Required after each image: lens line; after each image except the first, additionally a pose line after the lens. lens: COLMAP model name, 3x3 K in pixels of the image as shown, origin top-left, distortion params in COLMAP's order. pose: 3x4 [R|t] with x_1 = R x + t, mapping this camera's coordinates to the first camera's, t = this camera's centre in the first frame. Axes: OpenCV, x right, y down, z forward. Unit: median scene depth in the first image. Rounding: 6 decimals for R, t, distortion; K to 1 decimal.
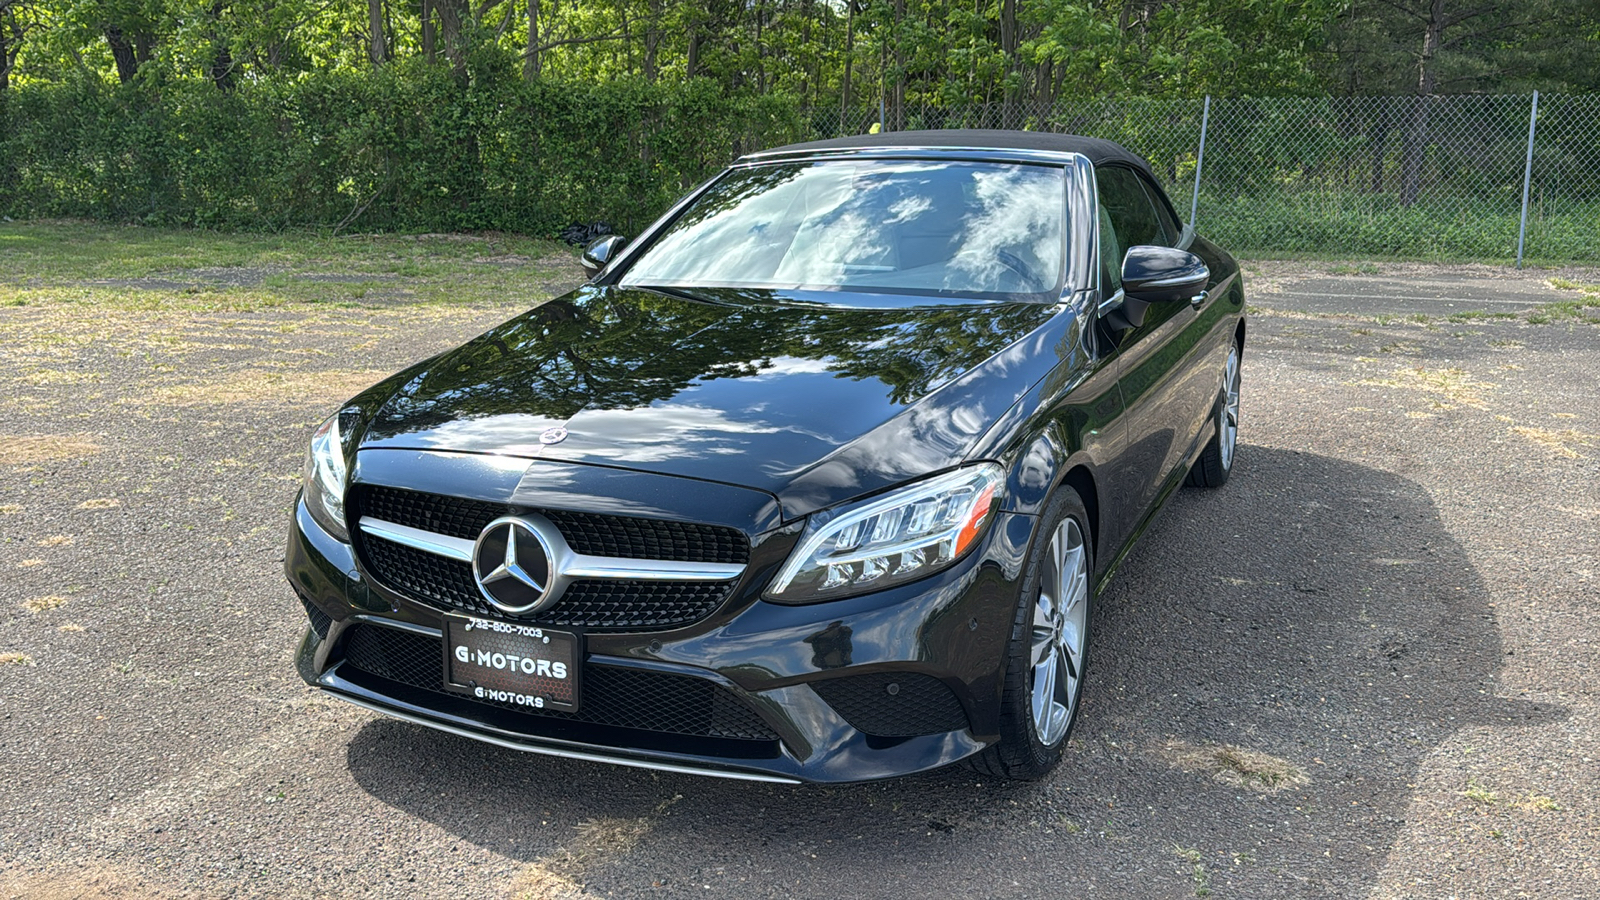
lens RADIAL K [[1350.2, 0, 802.0], [0, 1350.2, 464.9], [0, 0, 1]] dist [0.123838, -0.228244]
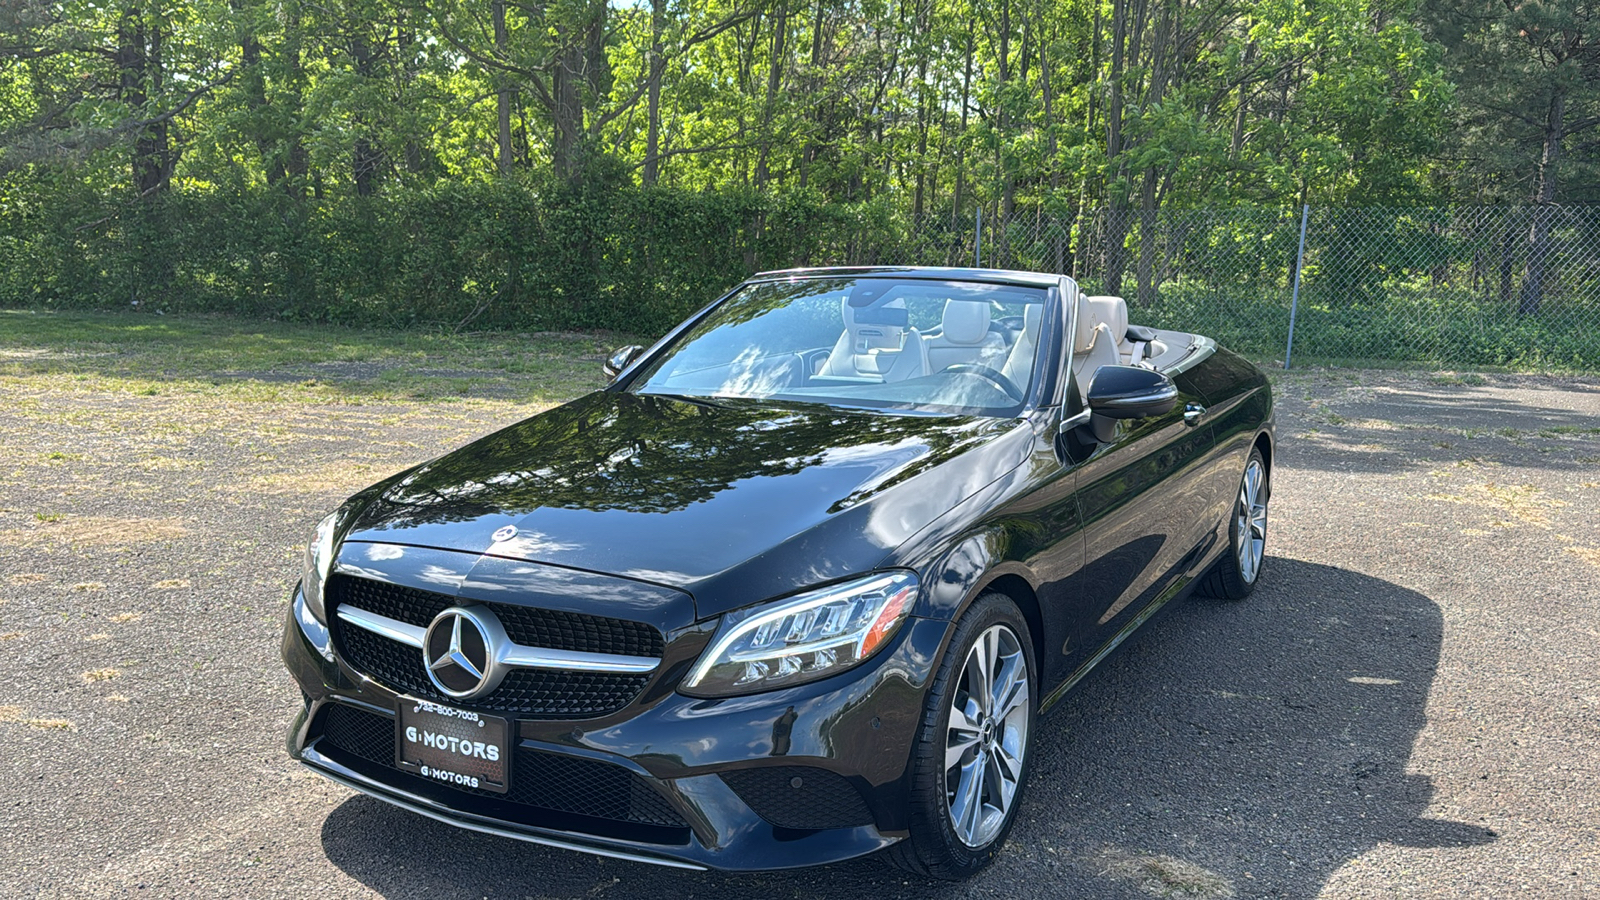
lens RADIAL K [[1351.6, 0, 798.4], [0, 1351.6, 468.1], [0, 0, 1]] dist [0.122063, -0.229892]
pose [[0.995461, 0.021494, -0.092711, 0.131284], [-0.027779, 0.997363, -0.067046, -0.006559], [0.091026, 0.069317, 0.993433, -0.055513]]
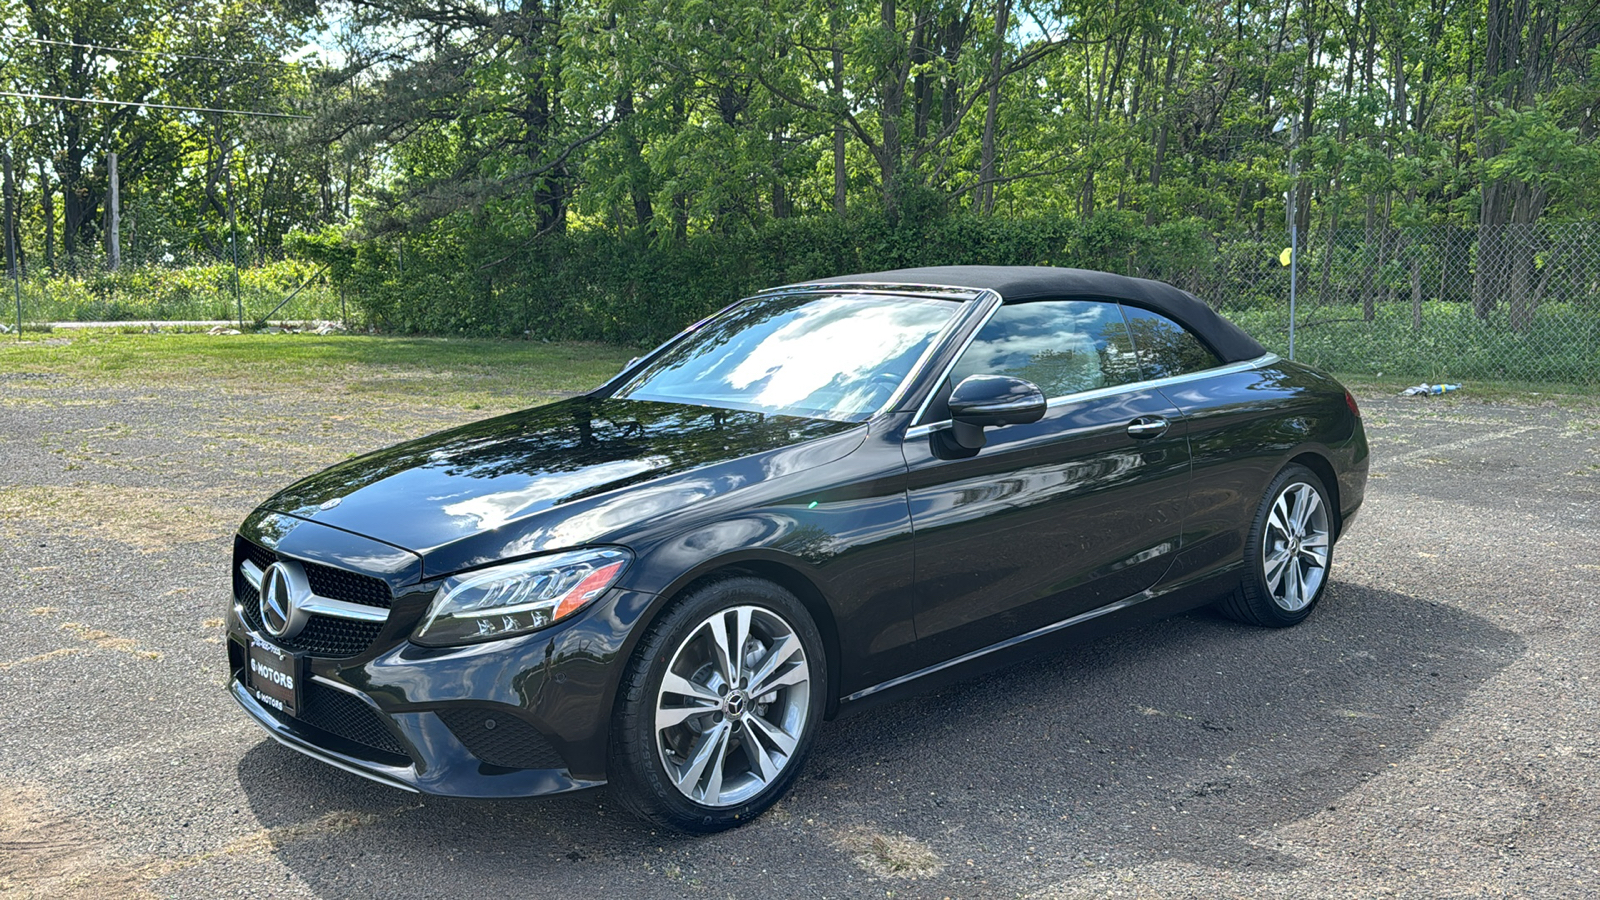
lens RADIAL K [[1350.2, 0, 802.0], [0, 1350.2, 464.9], [0, 0, 1]] dist [0.123838, -0.228244]
pose [[0.922374, 0.045249, -0.383638, 0.643101], [-0.079701, 0.994040, -0.074378, 0.002151], [0.377986, 0.099181, 0.920483, -0.039931]]
